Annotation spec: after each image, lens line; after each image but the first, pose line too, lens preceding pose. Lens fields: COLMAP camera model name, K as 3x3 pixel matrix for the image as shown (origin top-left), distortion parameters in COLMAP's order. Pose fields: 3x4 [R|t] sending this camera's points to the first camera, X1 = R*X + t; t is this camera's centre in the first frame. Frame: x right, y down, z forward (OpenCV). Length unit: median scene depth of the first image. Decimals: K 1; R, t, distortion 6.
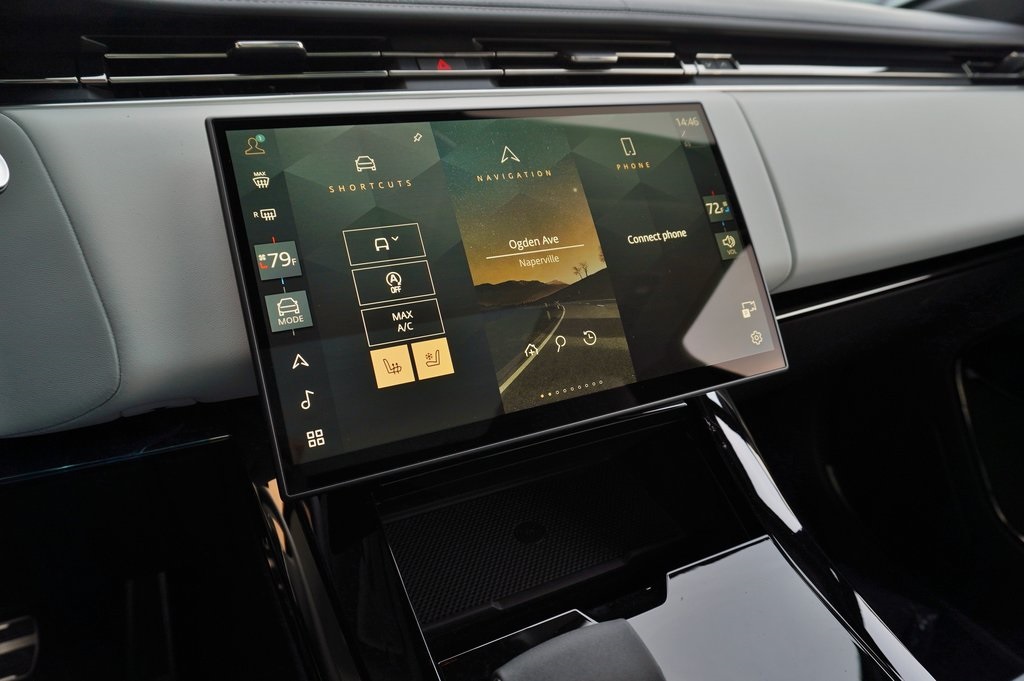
lens RADIAL K [[692.7, 0, 512.0], [0, 692.7, 340.5], [0, 0, 1]] dist [-0.043987, 0.043300]
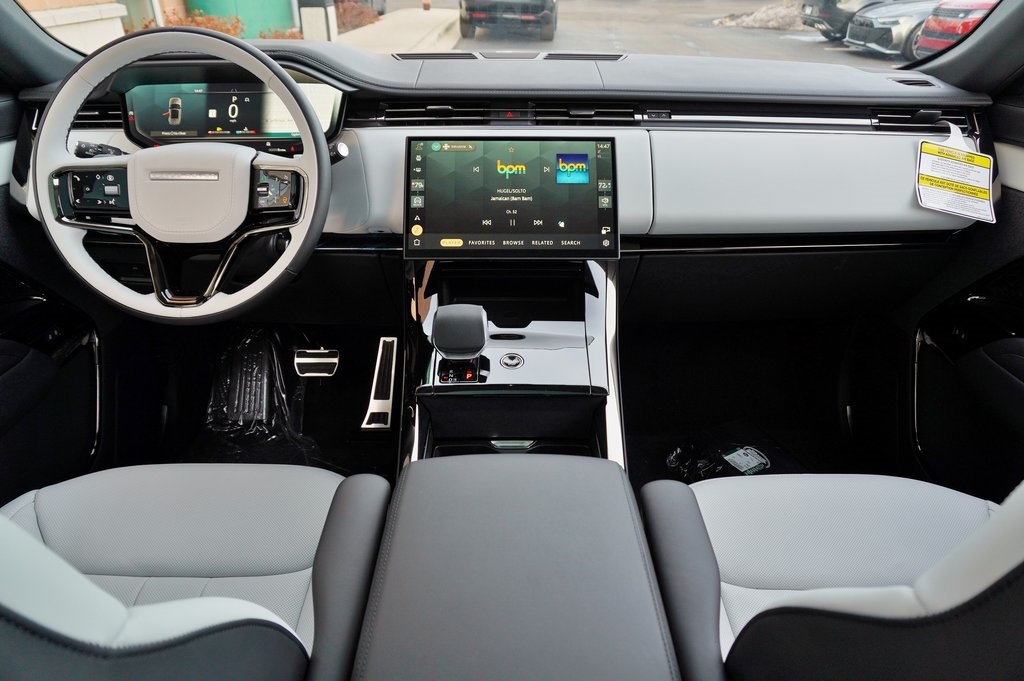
lens RADIAL K [[692.7, 0, 512.0], [0, 692.7, 340.5], [0, 0, 1]] dist [-0.043987, 0.043300]
pose [[0.899863, 0.186523, -0.394278, 1.021744], [-0.170016, 0.982448, 0.076743, 0.189371], [0.401672, -0.002025, 0.915781, -1.221342]]
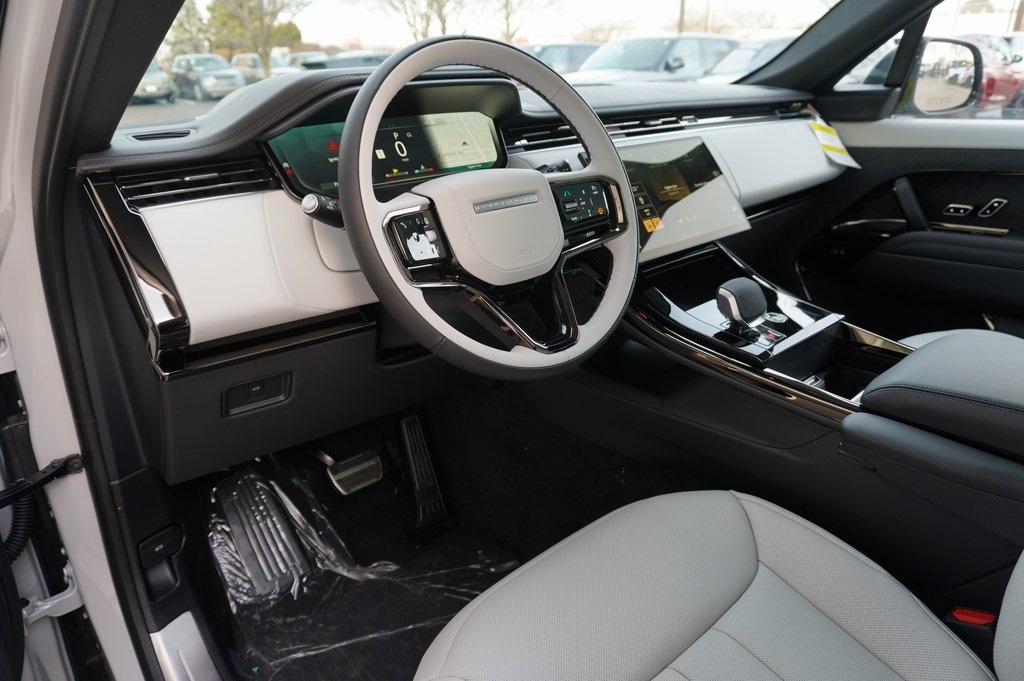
lens RADIAL K [[692.7, 0, 512.0], [0, 692.7, 340.5], [0, 0, 1]] dist [-0.043987, 0.043300]
pose [[0.964491, -0.148833, 0.218187, -1.153666], [0.164275, 0.984917, -0.054326, 0.464327], [-0.206811, 0.088240, 0.974394, -1.394843]]
